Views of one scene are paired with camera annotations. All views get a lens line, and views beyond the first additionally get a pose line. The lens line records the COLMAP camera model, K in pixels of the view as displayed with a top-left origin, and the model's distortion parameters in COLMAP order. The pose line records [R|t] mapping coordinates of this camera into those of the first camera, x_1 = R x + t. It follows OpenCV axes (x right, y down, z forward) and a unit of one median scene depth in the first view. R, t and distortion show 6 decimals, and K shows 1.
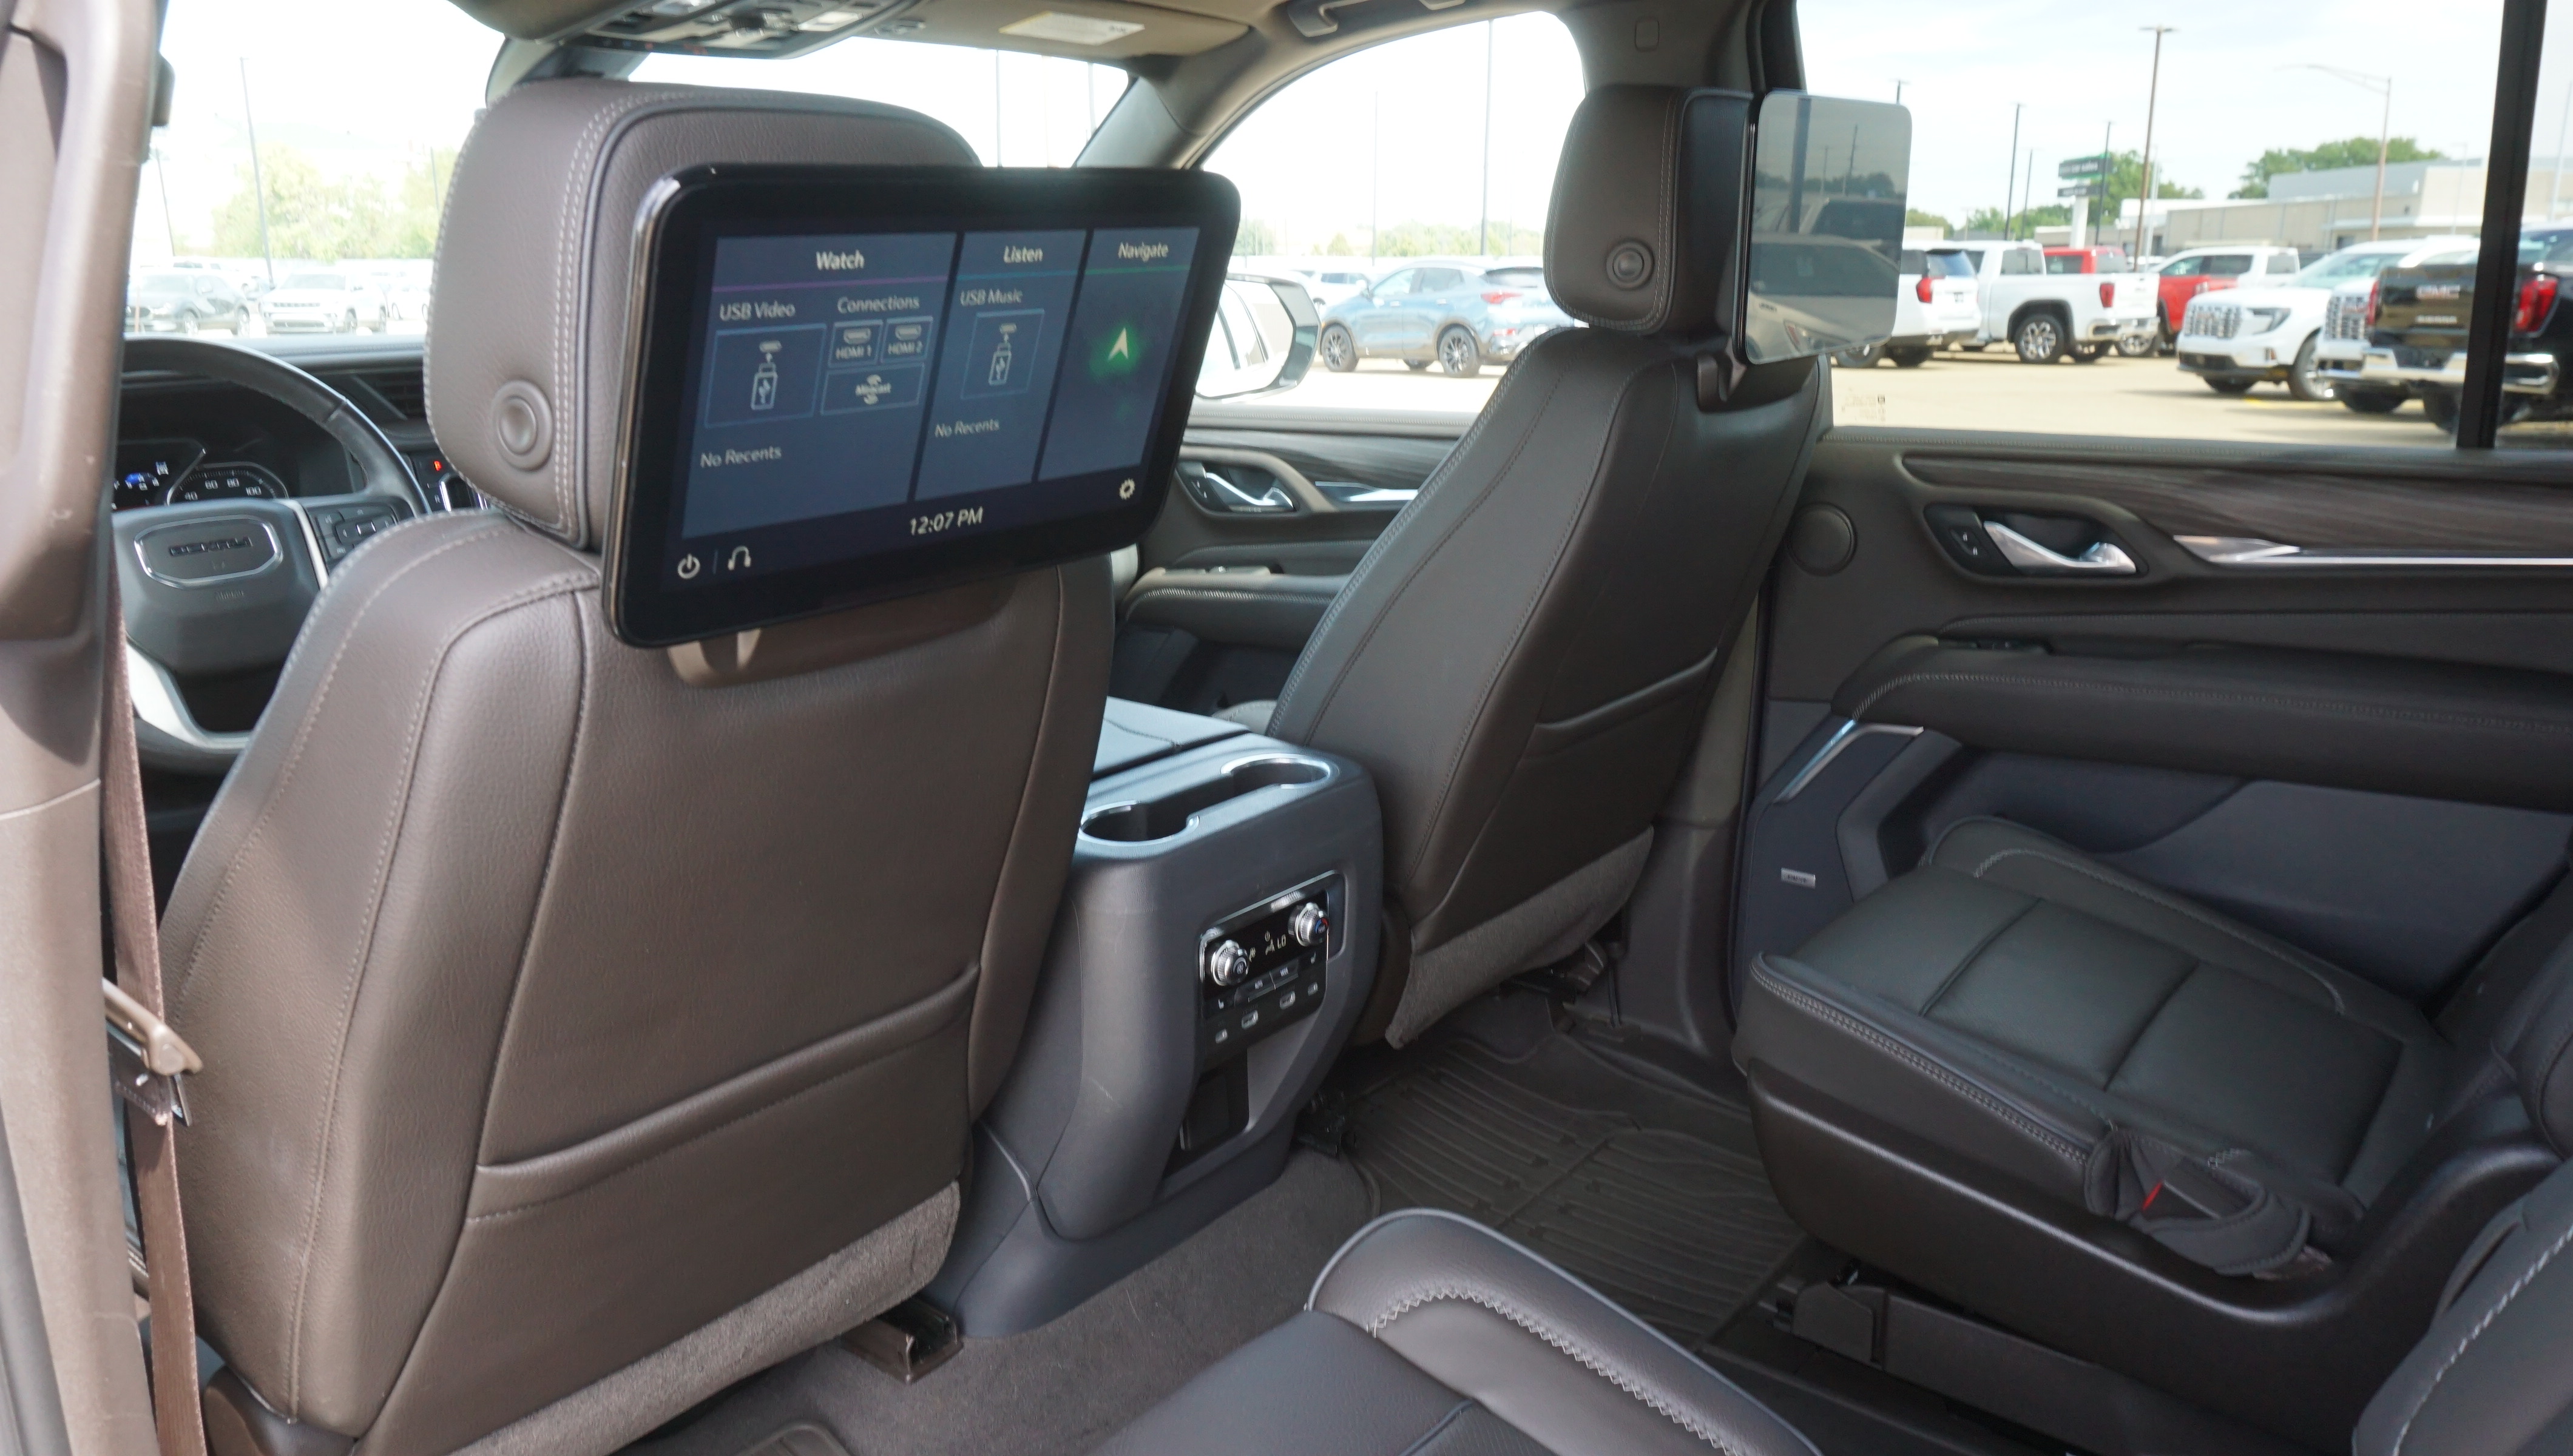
lens RADIAL K [[1722.6, 0, 1286.5], [0, 1722.6, 728.0], [0, 0, 1]] dist [-0.048326, 0.042106]
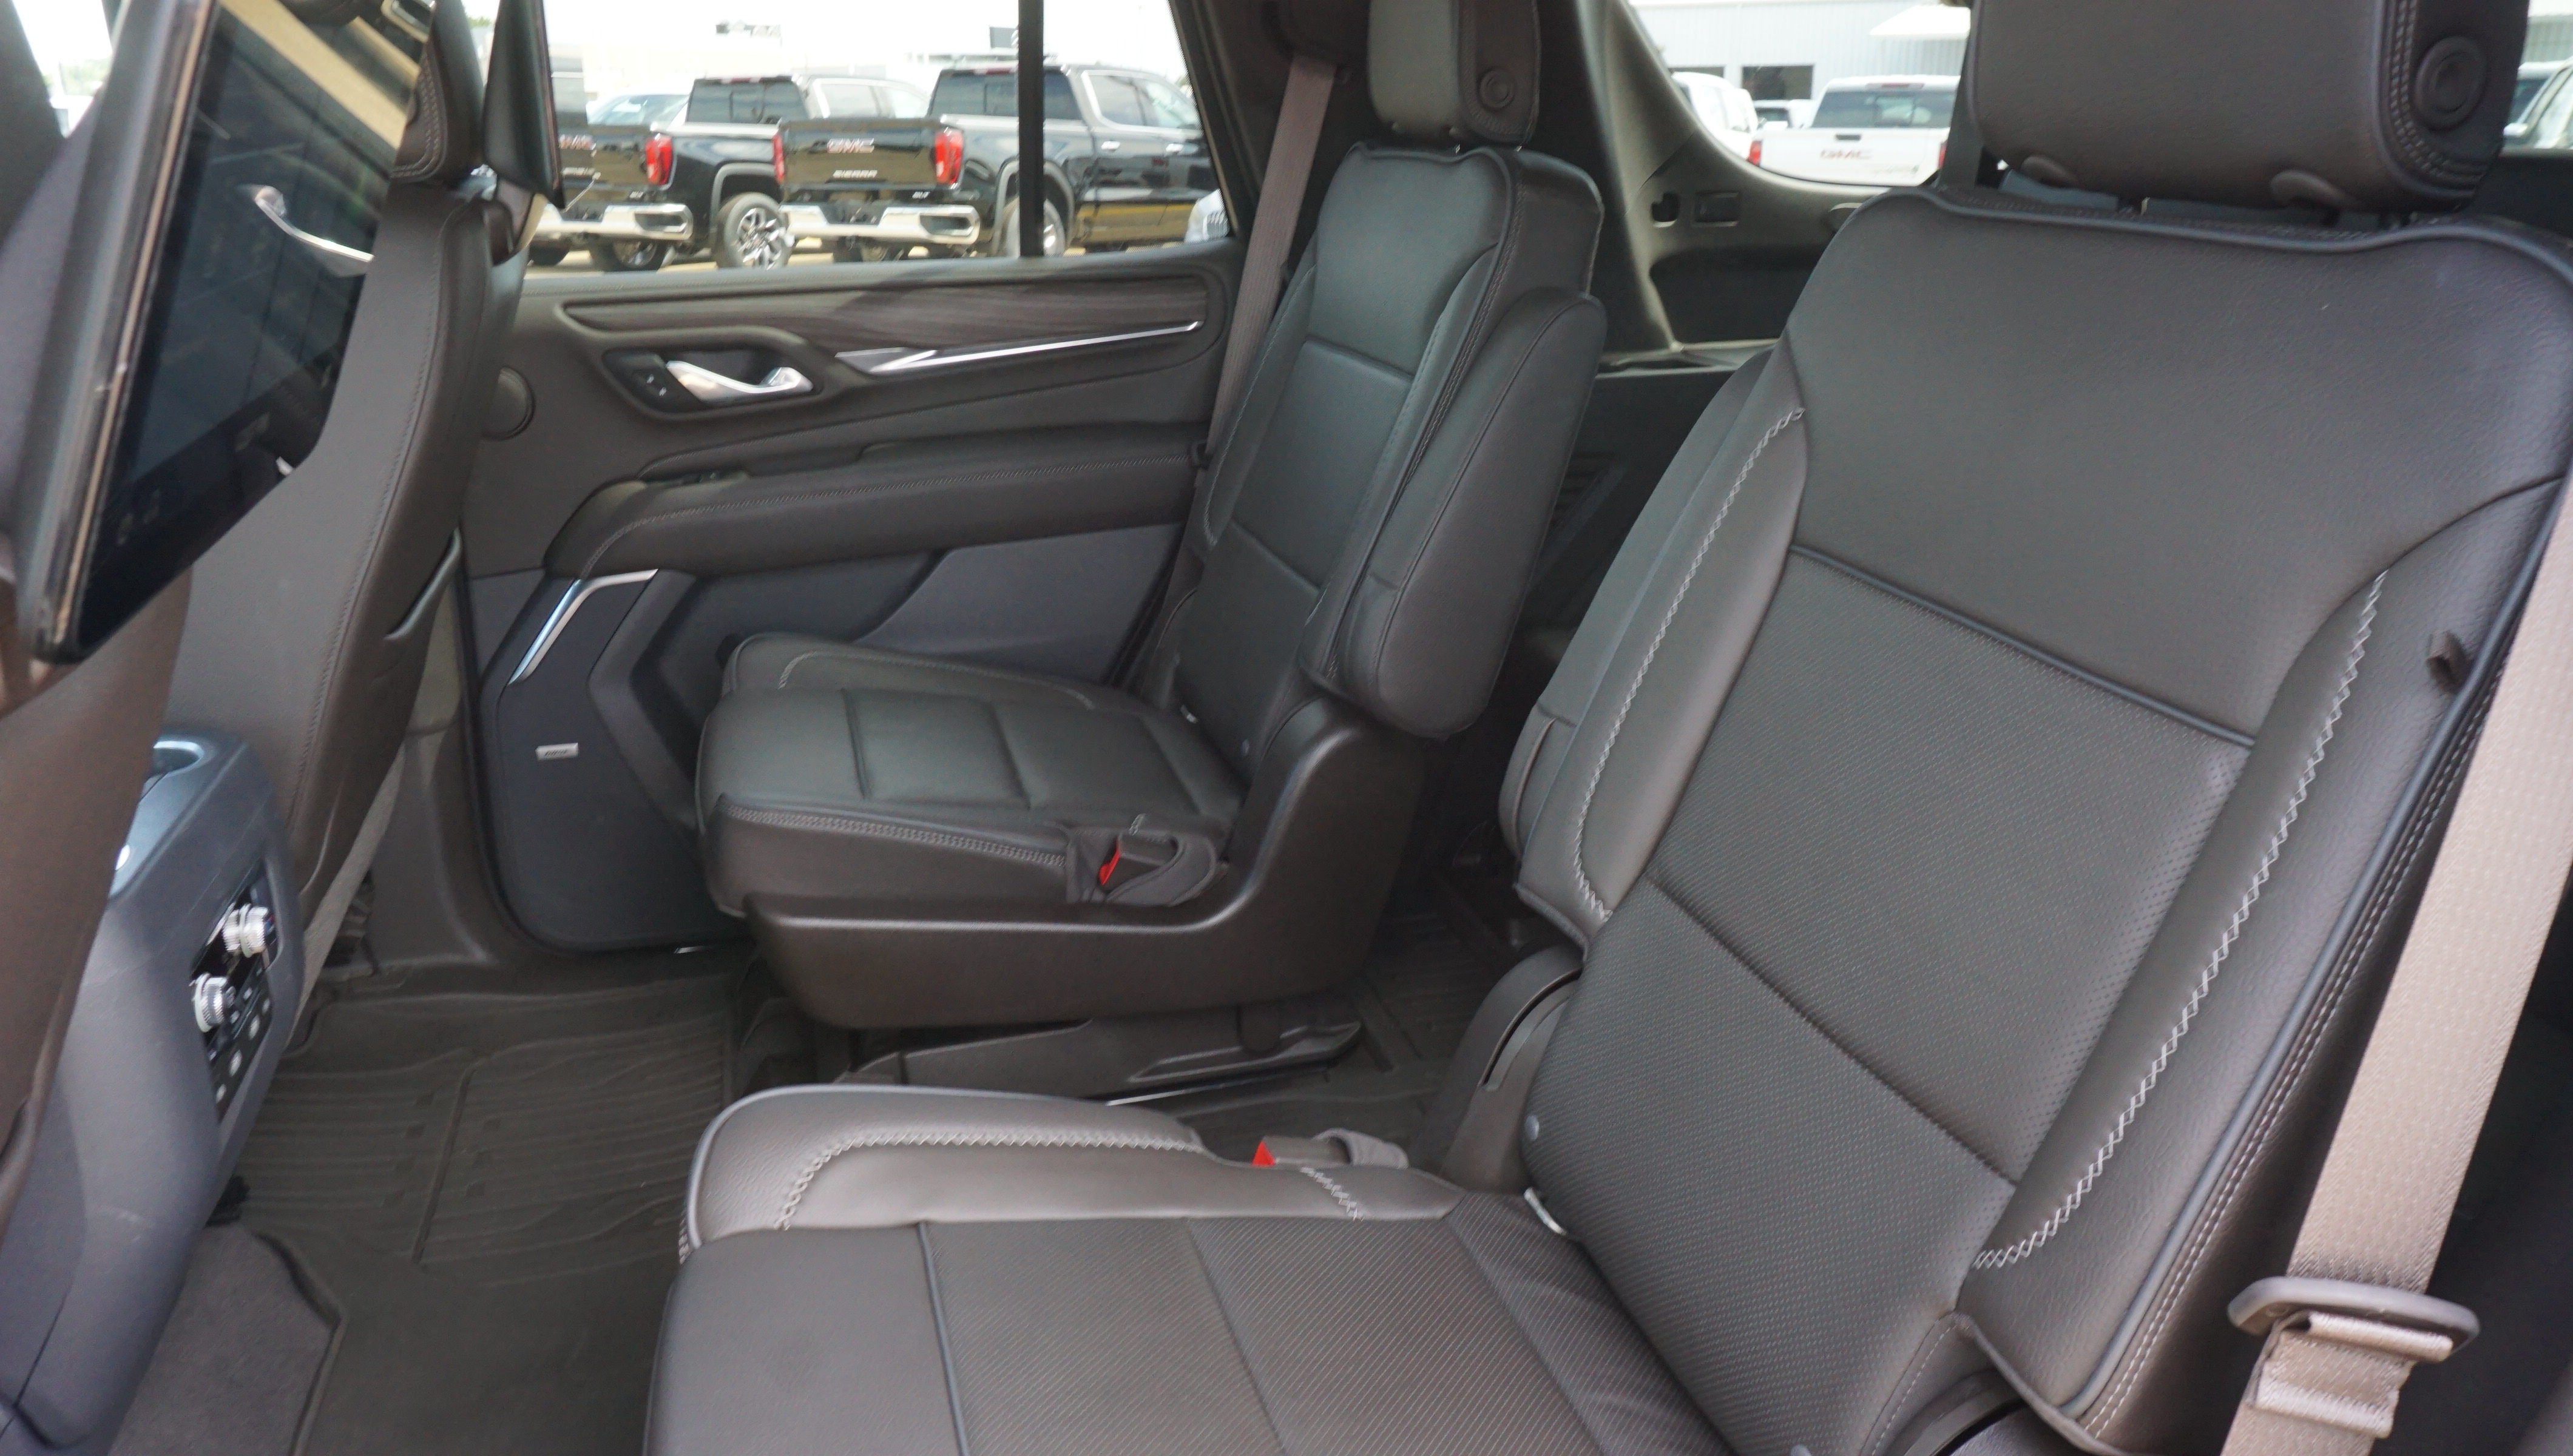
lens RADIAL K [[1714.5, 0, 1291.8], [0, 1714.5, 726.3], [0, 0, 1]] dist [-0.063553, 0.049447]
pose [[0.553437, -0.268085, 0.788567, -0.264757], [0.207366, 0.961320, 0.181280, -0.017142], [-0.806664, 0.063195, 0.587622, 0.109789]]
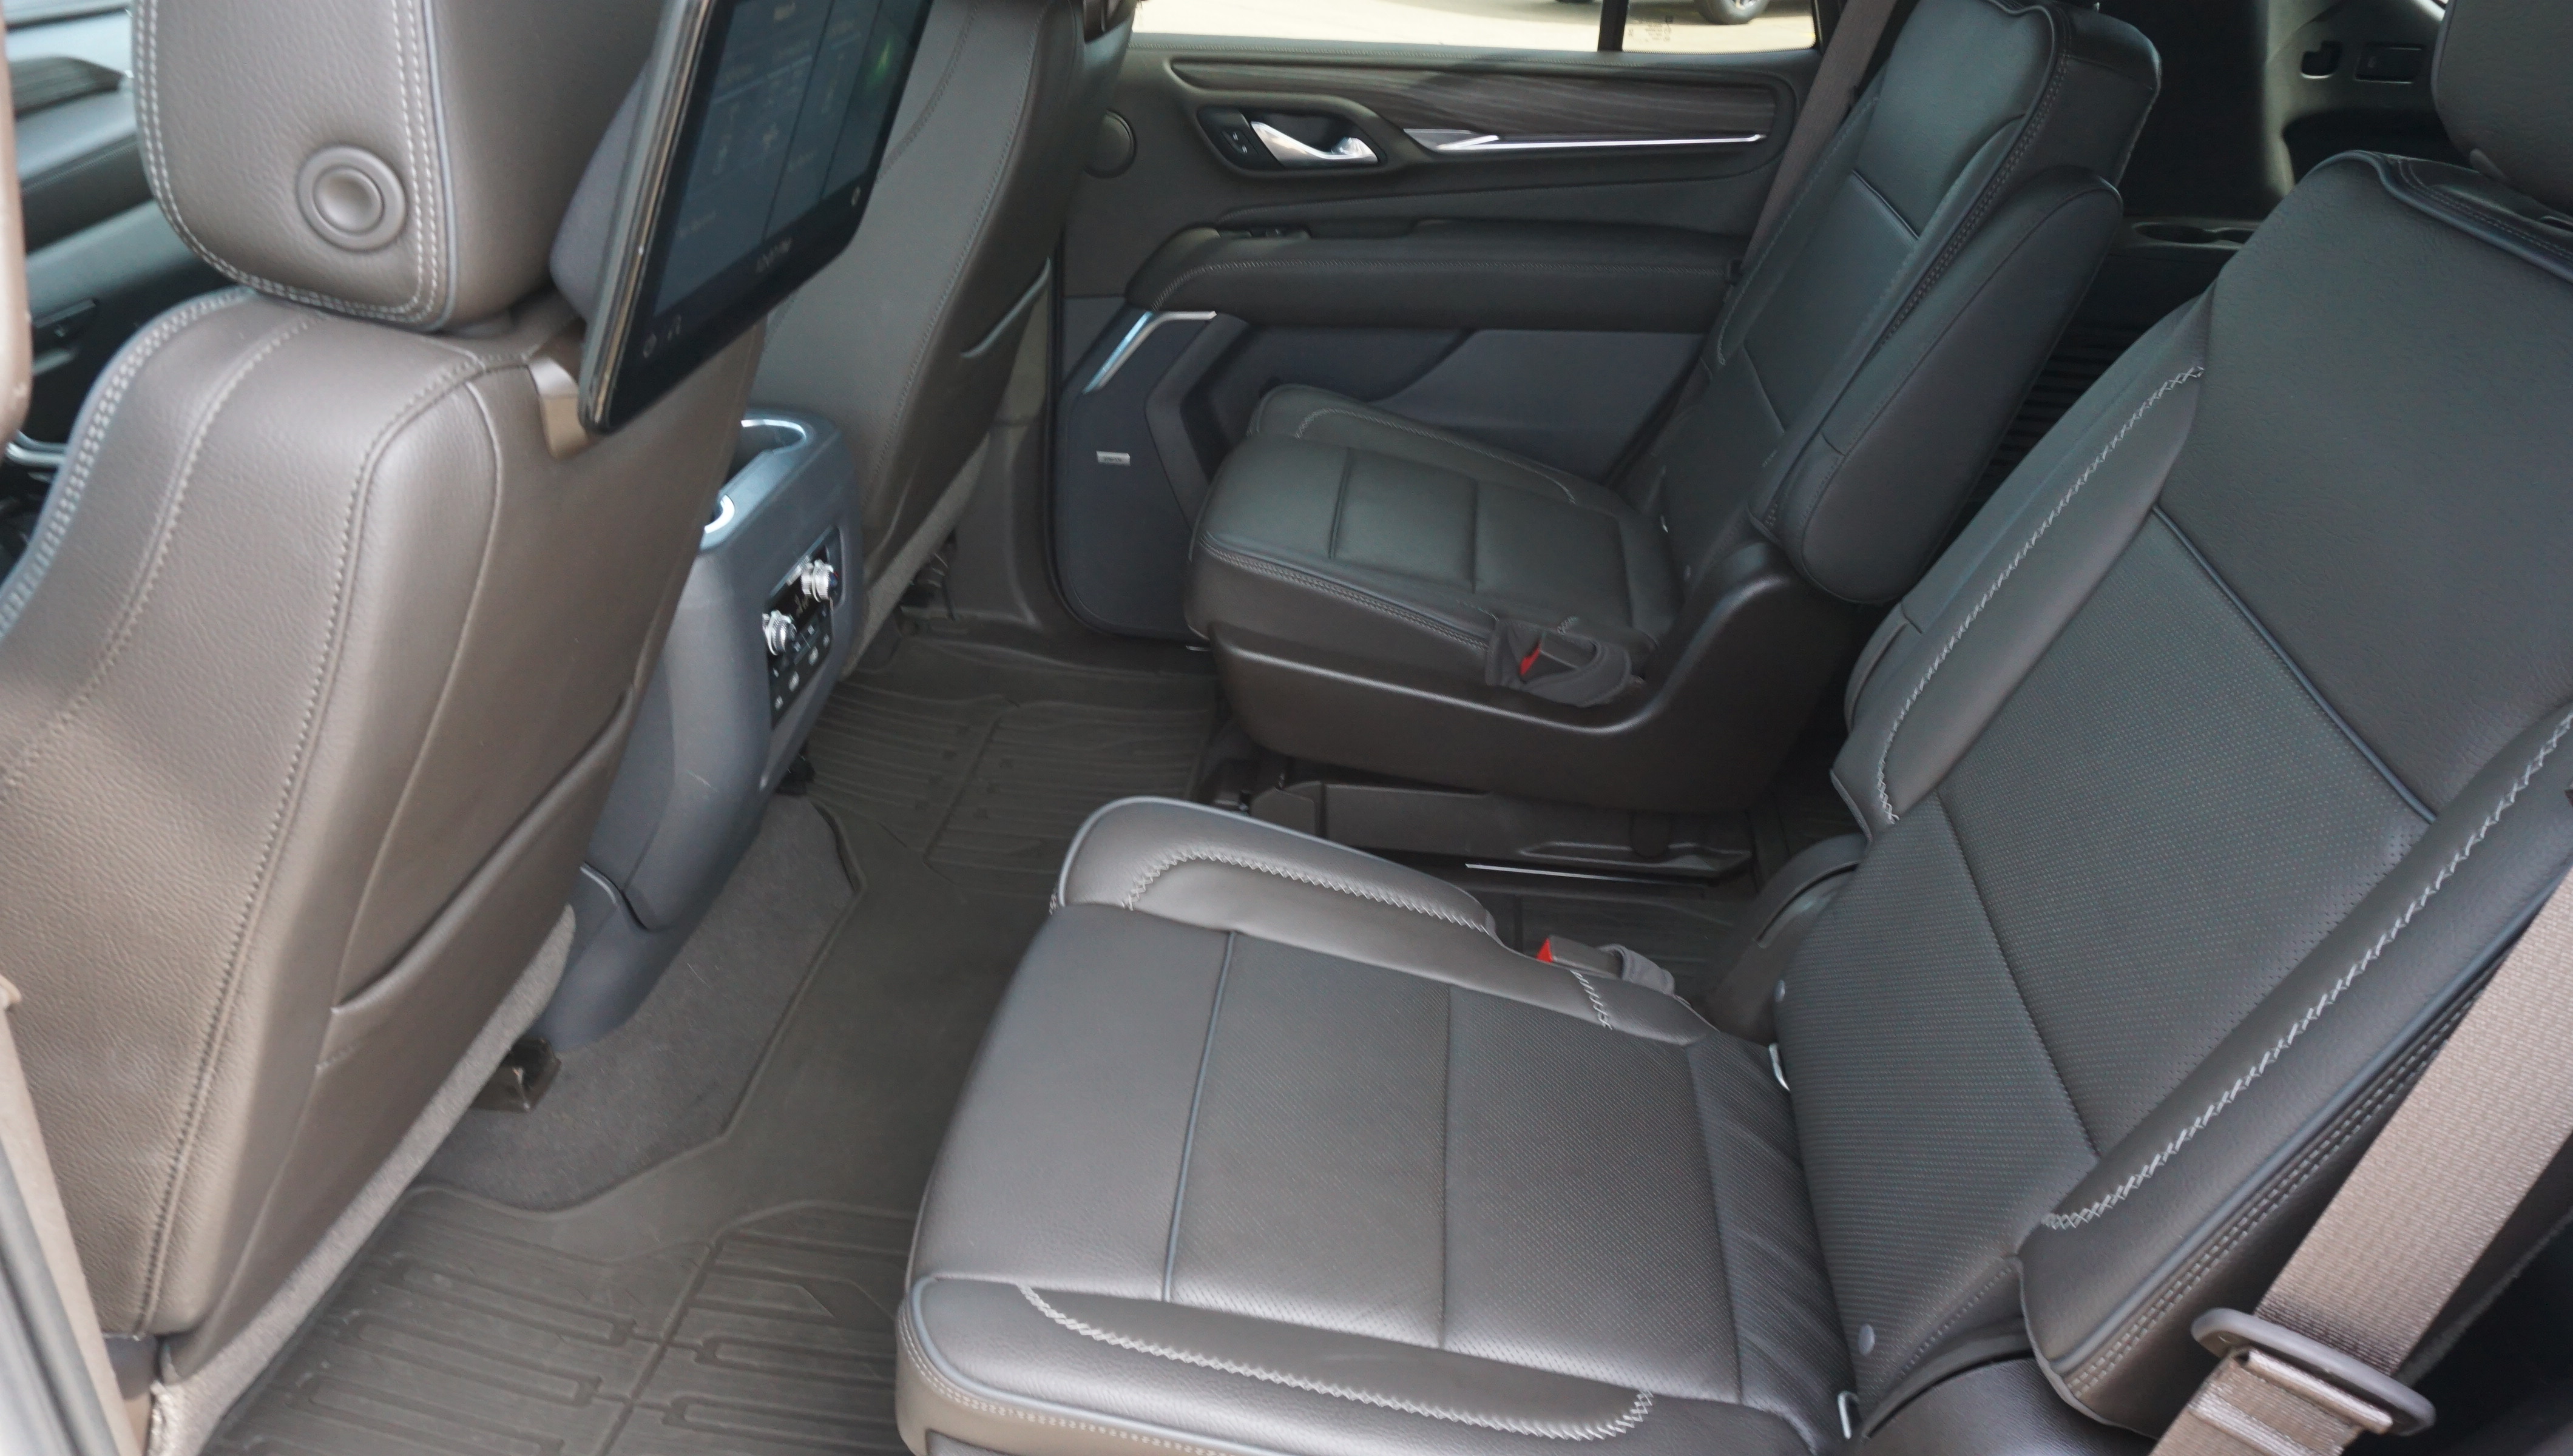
lens RADIAL K [[1710.8, 0, 1292.5], [0, 1710.8, 734.2], [0, 0, 1]] dist [-0.058329, 0.041877]
pose [[0.832374, -0.231447, 0.503573, -0.240691], [0.095732, 0.955011, 0.280694, -0.049011], [-0.545883, -0.185435, 0.817084, -0.009133]]
